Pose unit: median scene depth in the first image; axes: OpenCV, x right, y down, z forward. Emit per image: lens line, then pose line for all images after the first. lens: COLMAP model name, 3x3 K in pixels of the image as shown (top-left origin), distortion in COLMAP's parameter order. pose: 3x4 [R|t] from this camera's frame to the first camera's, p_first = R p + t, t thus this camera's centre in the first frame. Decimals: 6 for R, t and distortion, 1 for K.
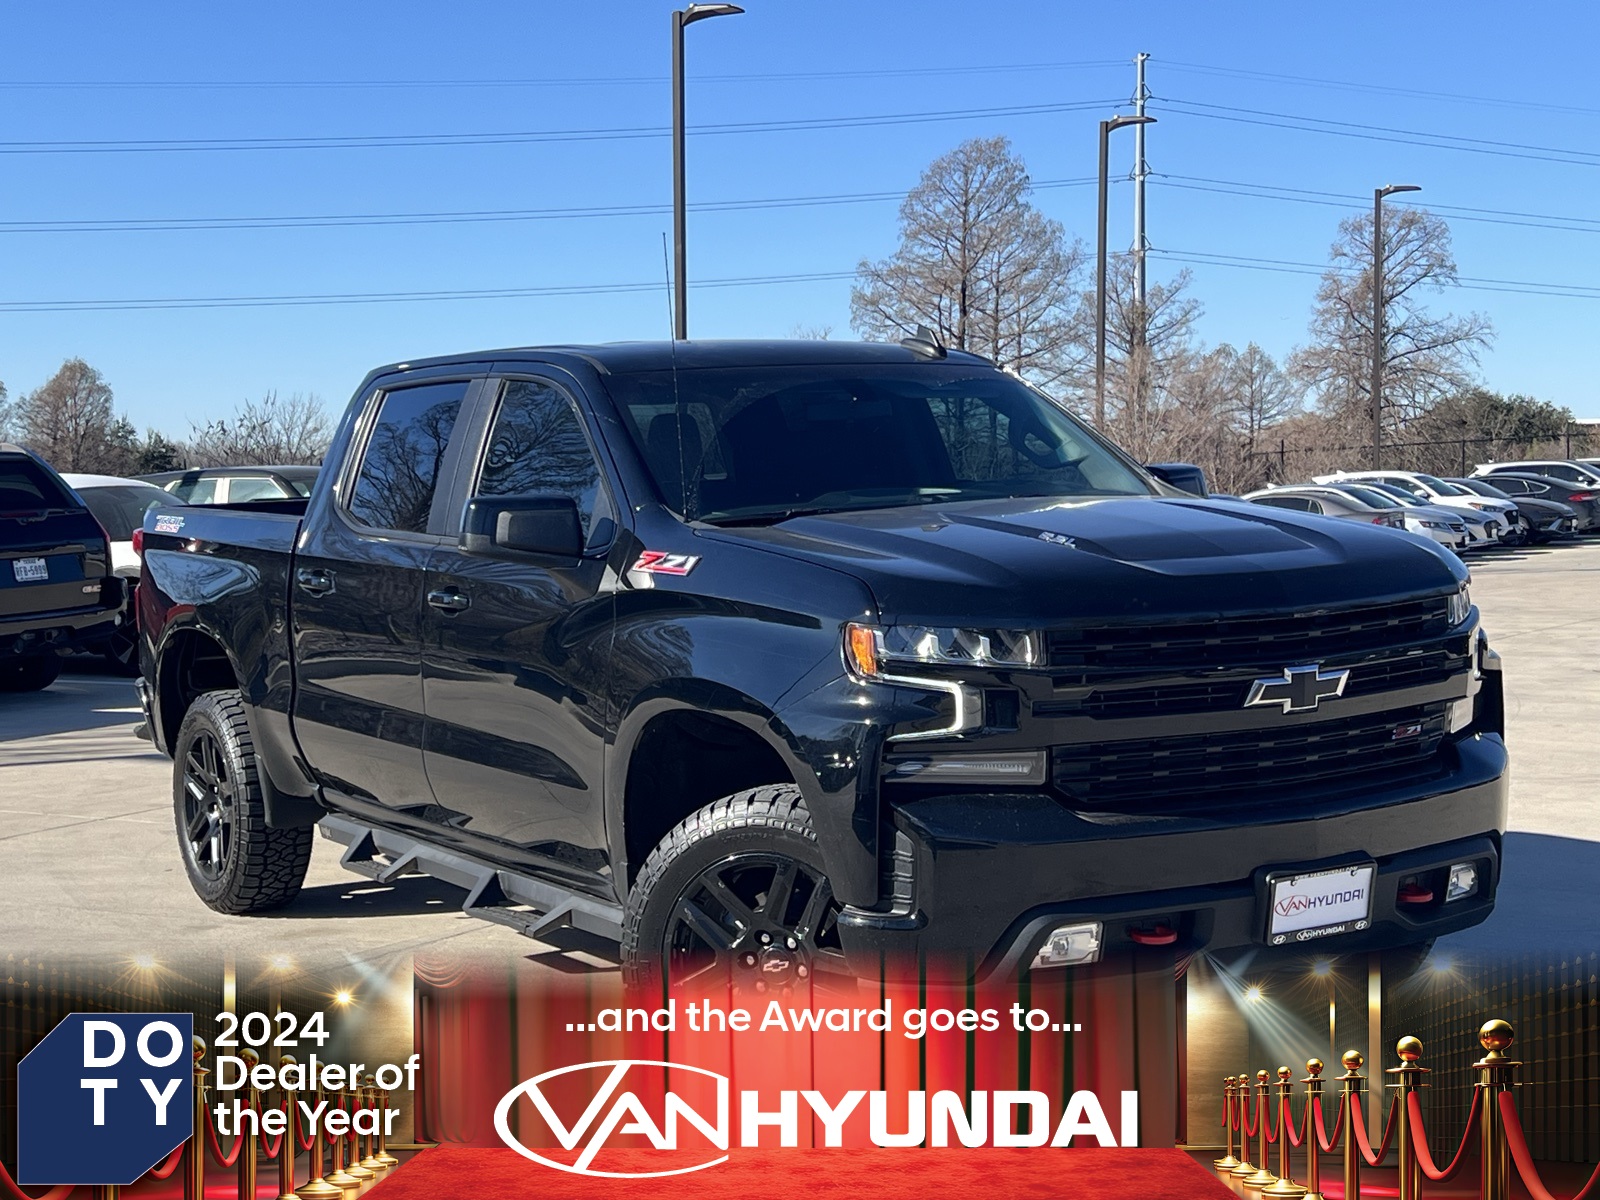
lens RADIAL K [[2470.2, 0, 816.6], [0, 2470.2, 598.9], [0, 0, 1]] dist [0.105053, 0.000000]
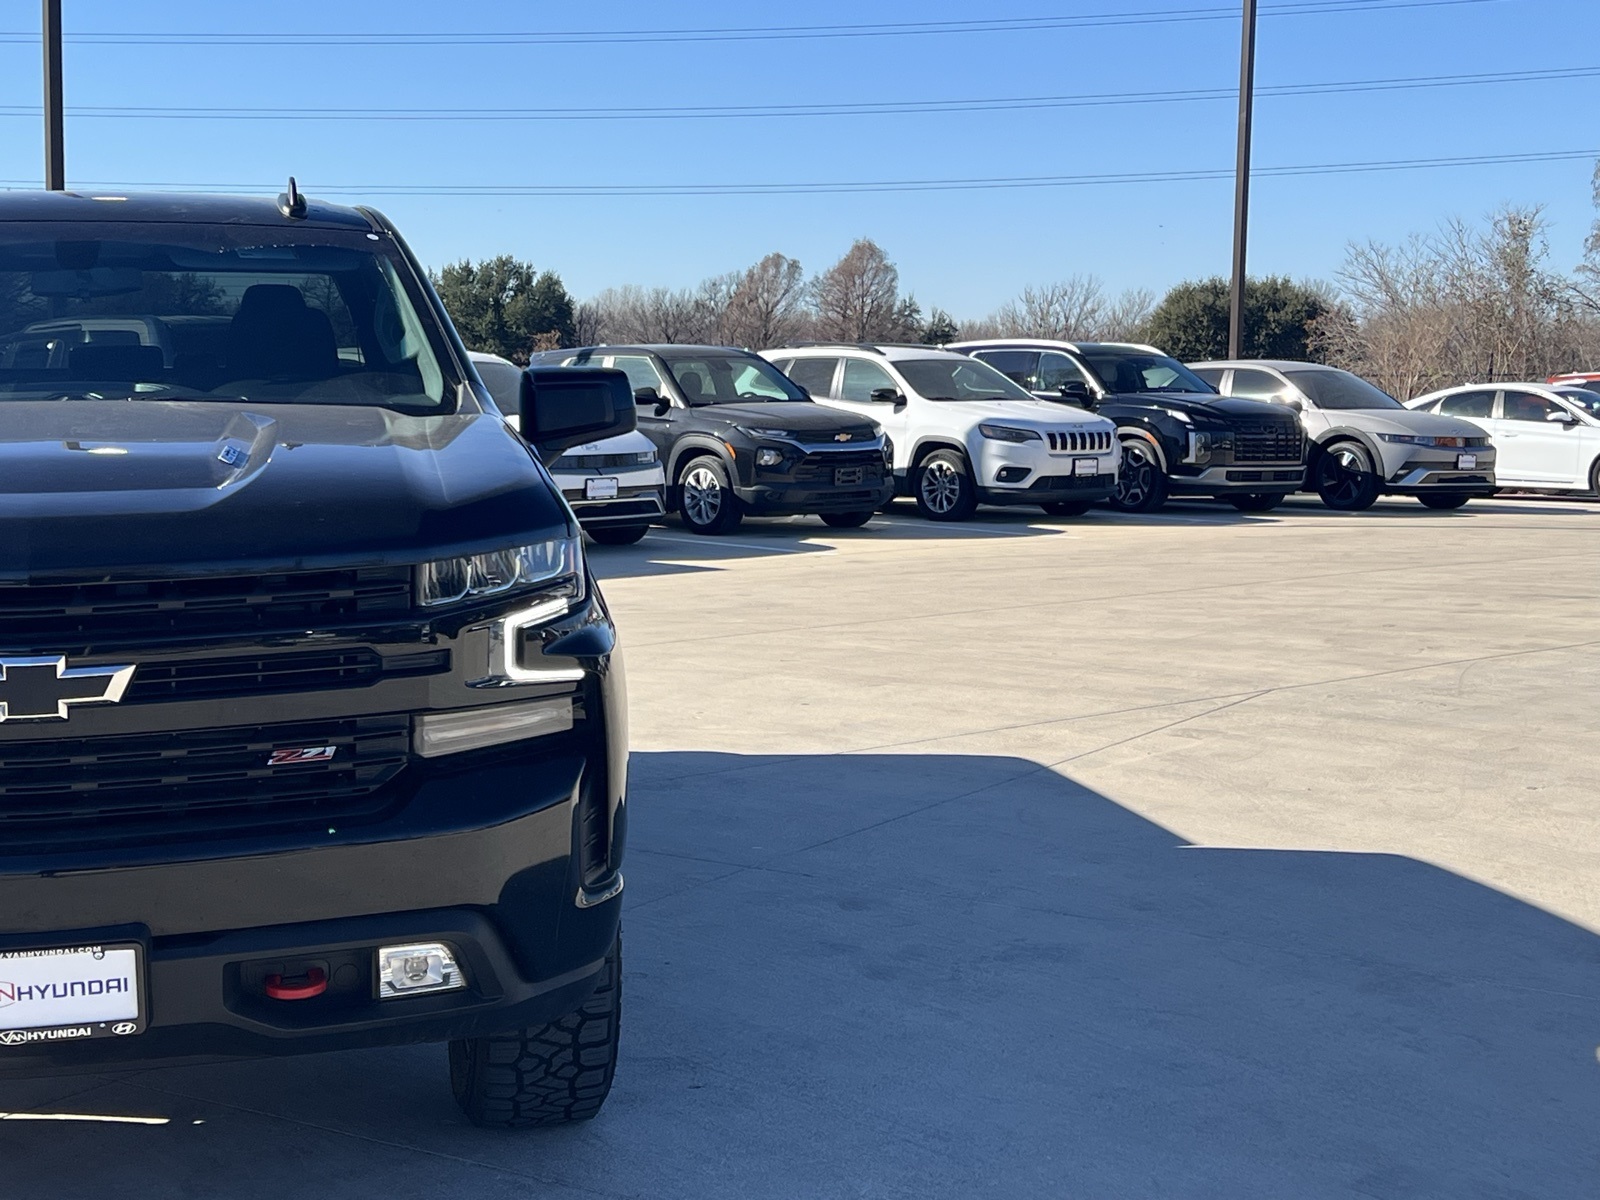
lens RADIAL K [[2470.2, 0, 813.6], [0, 2470.2, 599.5], [0, 0, 1]] dist [0.105053, 0.000000]
pose [[0.951213, 0.056789, -0.303263, 0.582400], [-0.042585, 0.997673, 0.053252, -0.033484], [0.305582, -0.037739, 0.951418, 0.377589]]
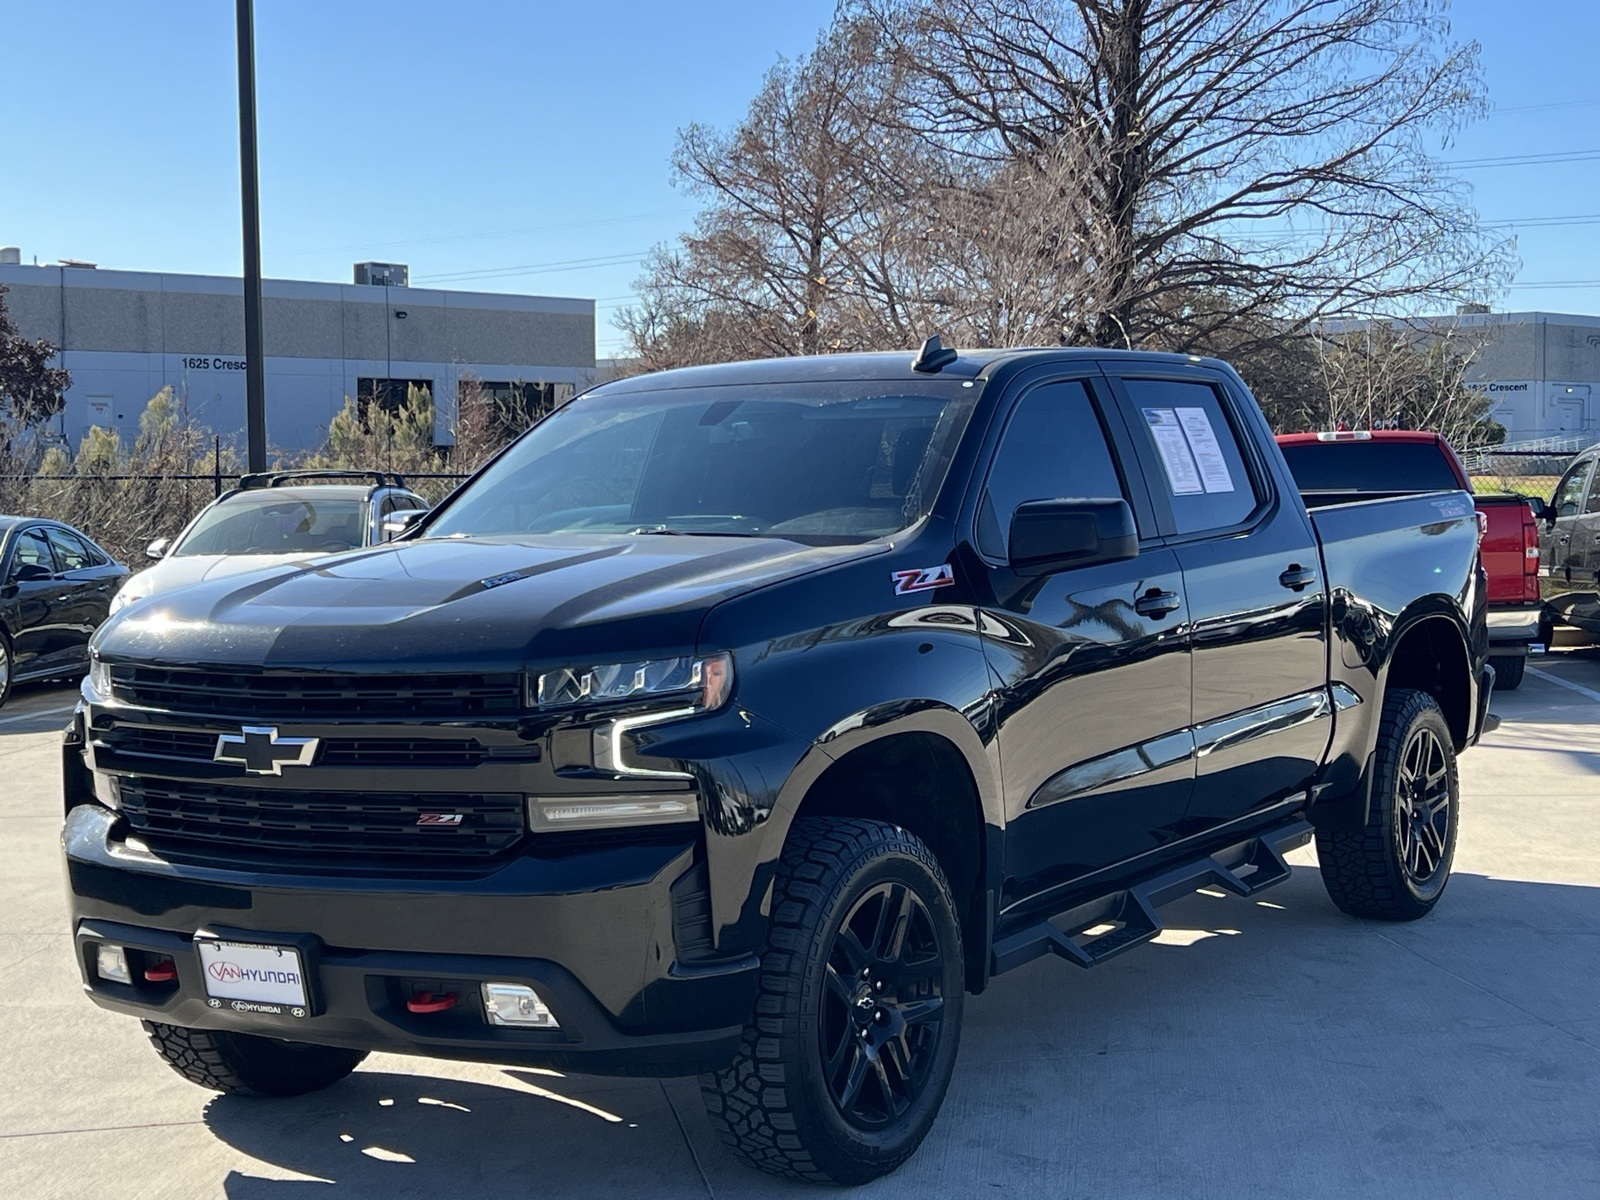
lens RADIAL K [[2470.2, 0, 801.5], [0, 2470.2, 591.7], [0, 0, 1]] dist [0.105053, 0.000000]
pose [[0.448608, 0.061416, -0.891616, 1.071830], [-0.042461, 0.997974, 0.047379, -0.074106], [0.892719, 0.016605, 0.450307, 0.713569]]
